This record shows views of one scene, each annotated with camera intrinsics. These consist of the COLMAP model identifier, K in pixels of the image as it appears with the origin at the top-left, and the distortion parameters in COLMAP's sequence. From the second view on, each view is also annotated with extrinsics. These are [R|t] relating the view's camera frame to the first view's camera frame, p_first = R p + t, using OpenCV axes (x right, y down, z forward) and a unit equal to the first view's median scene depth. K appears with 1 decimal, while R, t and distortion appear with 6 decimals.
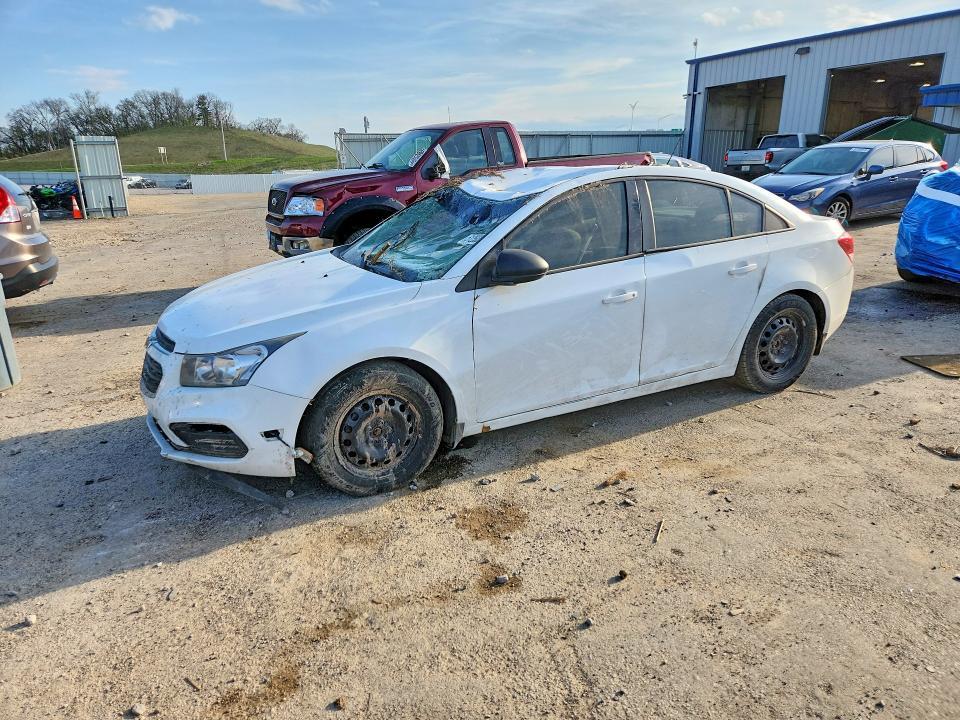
lens RADIAL K [[733.5, 0, 475.8], [0, 733.5, 360.1], [0, 0, 1]] dist [0.045571, -0.029918]
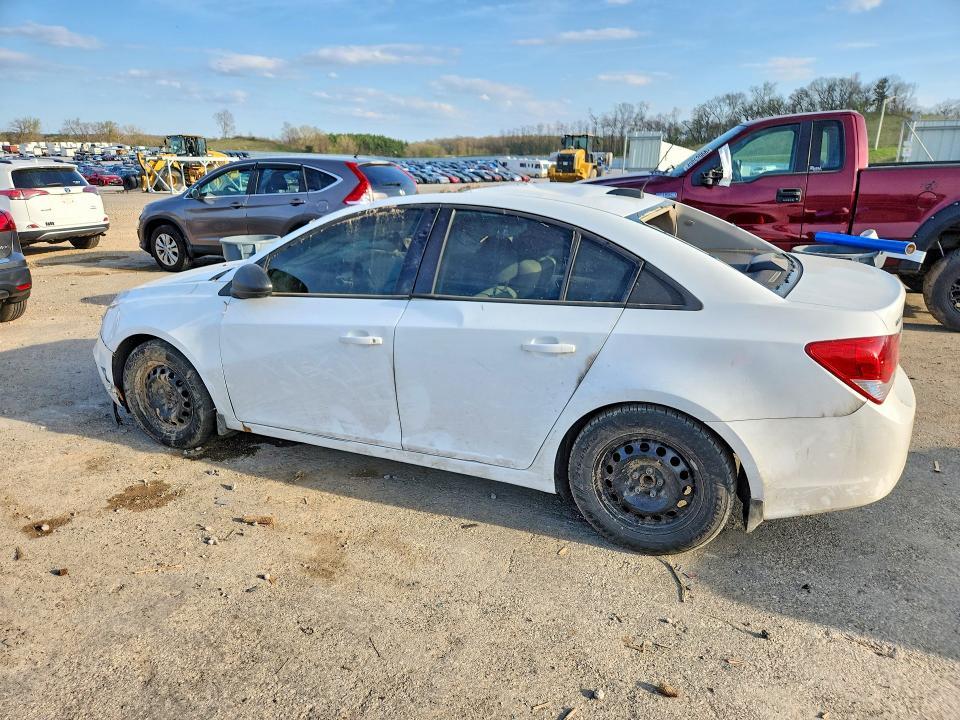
lens RADIAL K [[733.5, 0, 481.7], [0, 733.5, 364.6], [0, 0, 1]] dist [0.045571, -0.029918]
pose [[0.555688, 0.245748, -0.794241, 0.899537], [-0.225443, 0.964063, 0.140563, -0.194806], [0.800242, 0.100947, 0.591120, 0.555401]]
